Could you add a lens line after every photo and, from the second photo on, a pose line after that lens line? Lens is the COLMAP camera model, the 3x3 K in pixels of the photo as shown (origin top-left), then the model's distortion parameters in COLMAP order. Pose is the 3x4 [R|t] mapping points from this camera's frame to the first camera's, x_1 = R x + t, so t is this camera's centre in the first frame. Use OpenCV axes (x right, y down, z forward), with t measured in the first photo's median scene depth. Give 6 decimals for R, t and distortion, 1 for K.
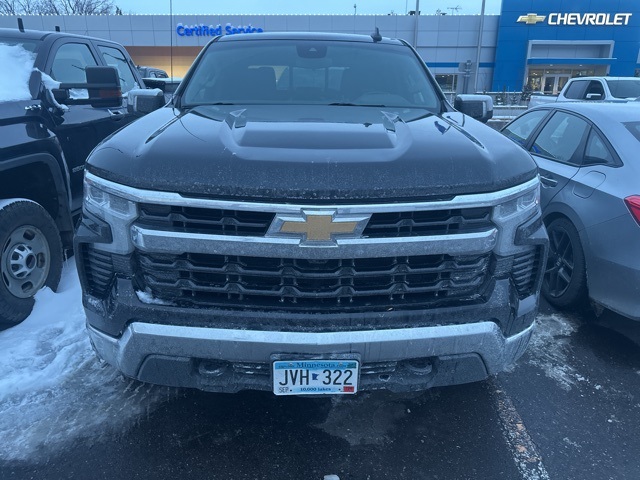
lens RADIAL K [[445.1, 0, 321.1], [0, 445.1, 233.6], [0, 0, 1]] dist [0.043675, -0.052895]
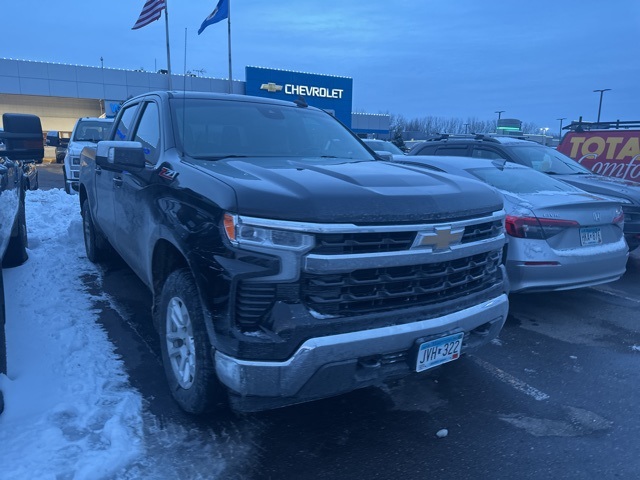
lens RADIAL K [[445.1, 0, 319.9], [0, 445.1, 233.7], [0, 0, 1]] dist [0.043675, -0.052895]
pose [[0.857127, -0.084827, 0.508073, -0.878273], [0.143096, 0.986735, -0.076662, 0.019476], [-0.494831, 0.138413, 0.857895, -0.029974]]
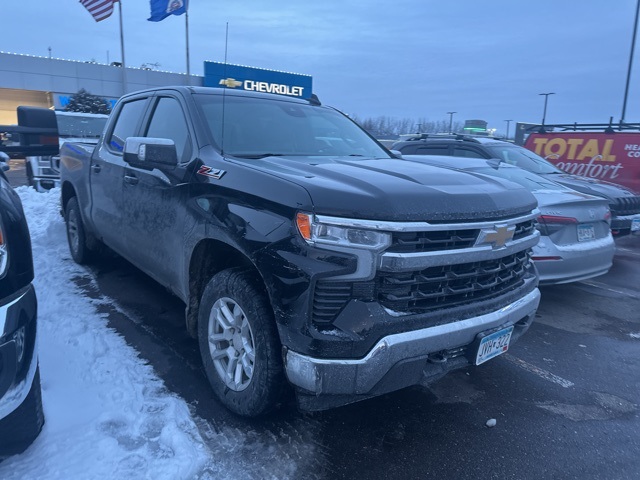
lens RADIAL K [[445.1, 0, 321.6], [0, 445.1, 233.4], [0, 0, 1]] dist [0.043675, -0.052895]
pose [[0.800495, -0.094119, 0.591903, -1.117941], [0.158153, 0.985760, -0.057141, -0.025284], [-0.578097, 0.139352, 0.803981, 0.116996]]
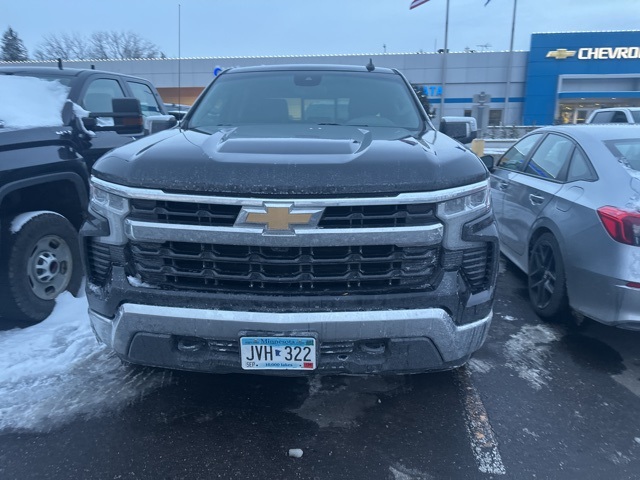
lens RADIAL K [[445.1, 0, 324.8], [0, 445.1, 237.7], [0, 0, 1]] dist [0.043675, -0.052895]
pose [[0.997884, 0.005159, -0.064808, 0.157954], [-0.009570, 0.997644, -0.067935, 0.094528], [0.064305, 0.068411, 0.995583, -0.119774]]
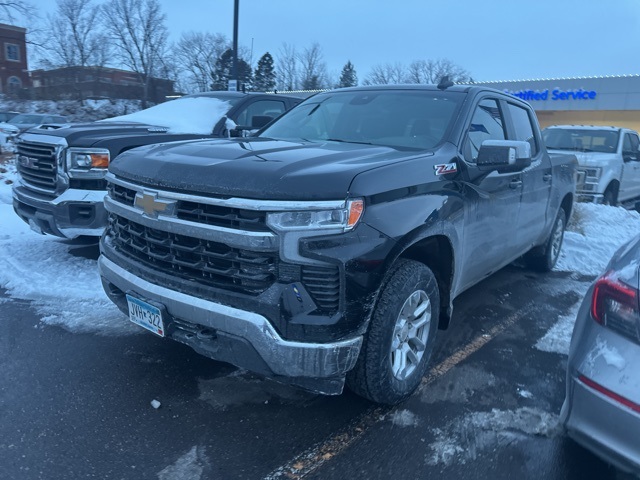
lens RADIAL K [[445.1, 0, 329.7], [0, 445.1, 242.1], [0, 0, 1]] dist [0.043675, -0.052895]
pose [[0.777259, 0.170252, -0.605708, 1.100387], [-0.238031, 0.970710, -0.032601, 0.011574], [0.582417, 0.169517, 0.795019, 0.172813]]
